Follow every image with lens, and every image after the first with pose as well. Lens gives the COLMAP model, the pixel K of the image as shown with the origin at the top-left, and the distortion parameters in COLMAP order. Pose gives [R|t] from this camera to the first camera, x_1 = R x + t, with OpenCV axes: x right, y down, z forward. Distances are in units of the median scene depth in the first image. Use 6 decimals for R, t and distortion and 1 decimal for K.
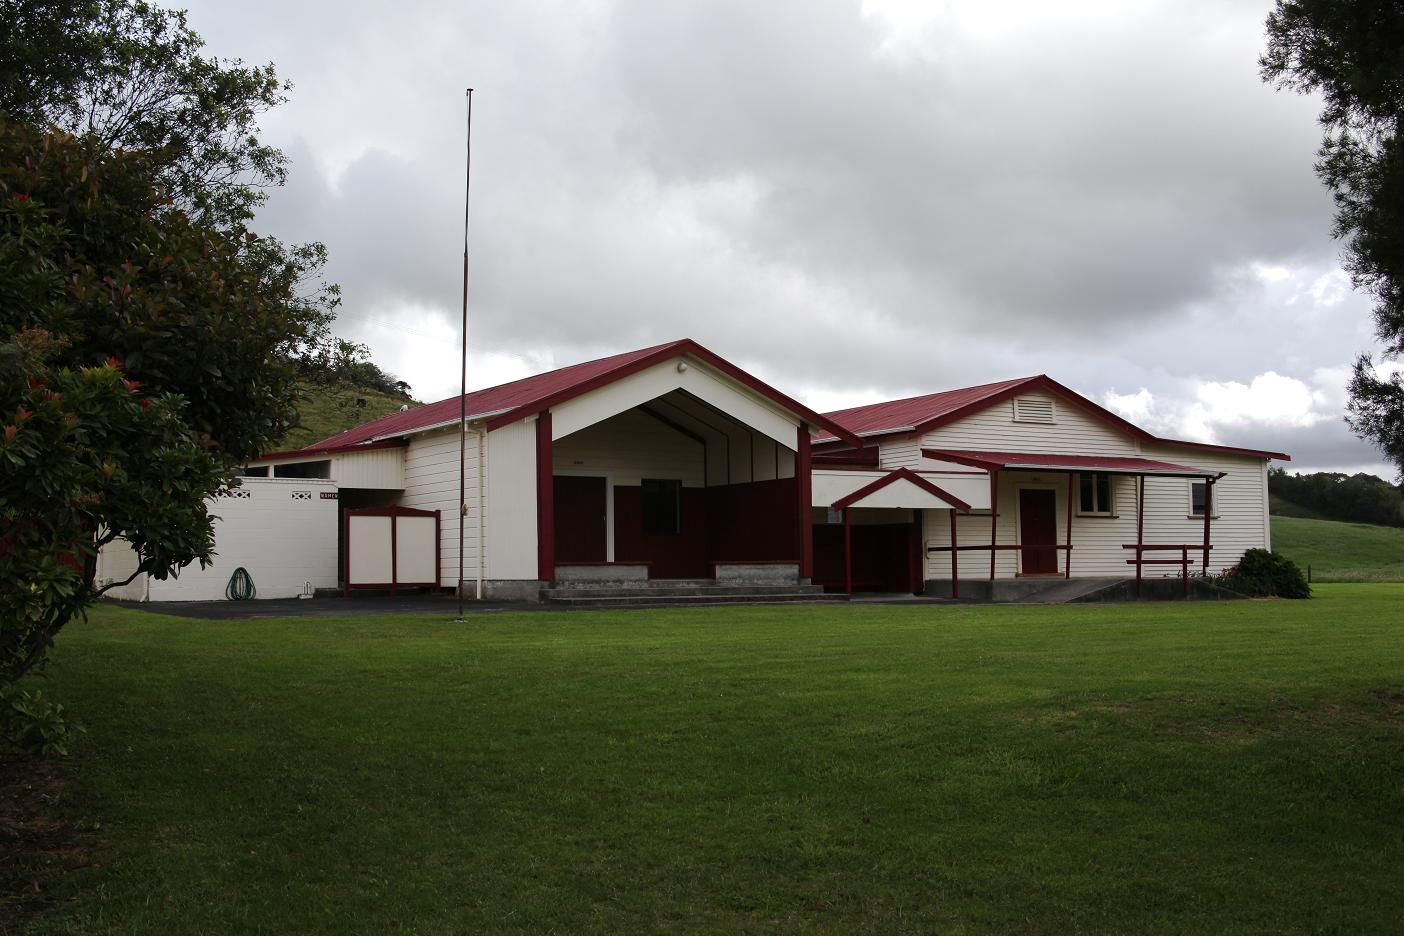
lens RADIAL K [[1566.3, 0, 702.8], [0, 1566.3, 470.5], [0, 0, 1]] dist [-0.008820, 0.000000]
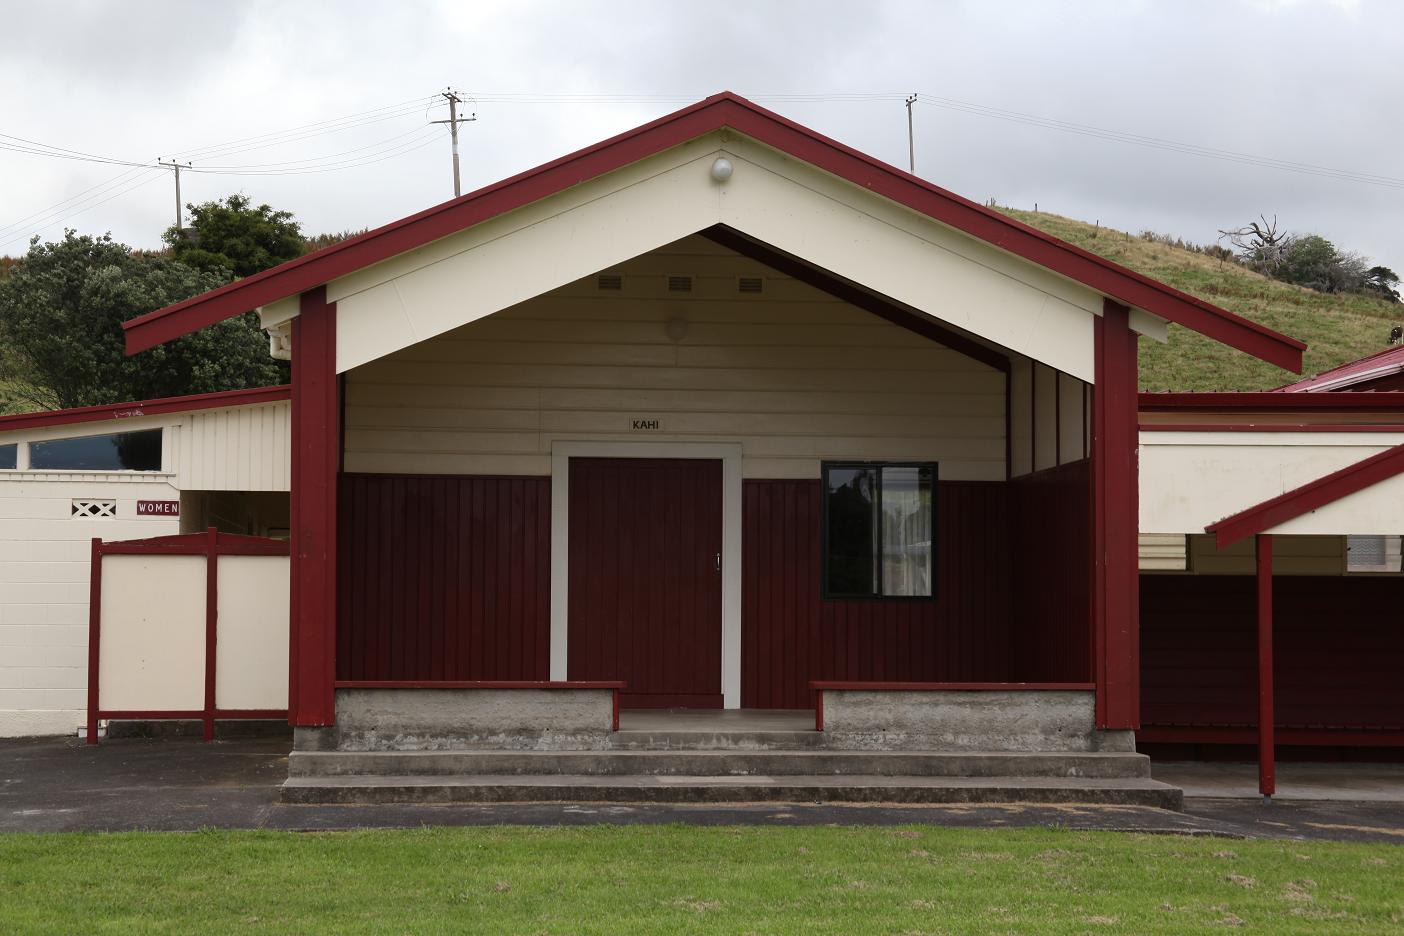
lens RADIAL K [[2631.4, 0, 701.5], [0, 2631.4, 467.5], [0, 0, 1]] dist [0.056045, 0.000000]
pose [[0.876080, -0.010889, -0.482042, 0.278397], [0.017826, 0.999793, 0.009814, -0.000221], [0.481836, -0.017191, 0.876093, 0.424978]]
